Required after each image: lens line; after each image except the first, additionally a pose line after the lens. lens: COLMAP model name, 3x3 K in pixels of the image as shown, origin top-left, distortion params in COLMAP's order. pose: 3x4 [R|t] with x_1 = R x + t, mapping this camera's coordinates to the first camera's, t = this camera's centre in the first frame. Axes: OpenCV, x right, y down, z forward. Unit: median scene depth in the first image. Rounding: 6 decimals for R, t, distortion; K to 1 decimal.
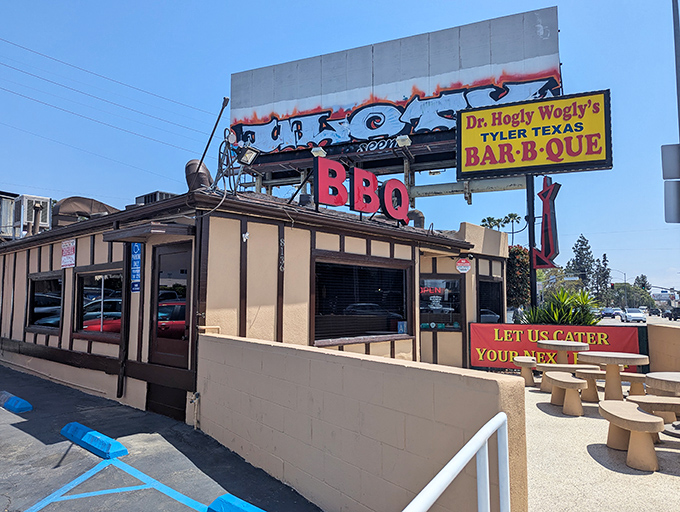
lens RADIAL K [[504.4, 0, 340.0], [0, 504.4, 256.0], [0, 0, 1]] dist [0.046787, -0.001568]
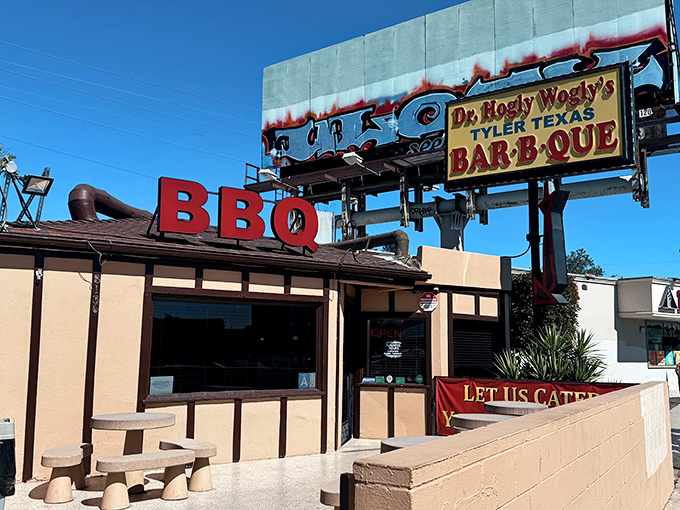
lens RADIAL K [[663.7, 0, 340.0], [0, 663.7, 255.0], [0, 0, 1]] dist [0.208506, -0.388103]
pose [[0.979629, -0.025750, -0.199159, 0.159217], [0.015483, 0.998478, -0.052940, -0.000406], [0.200219, 0.048778, 0.978536, -0.016522]]
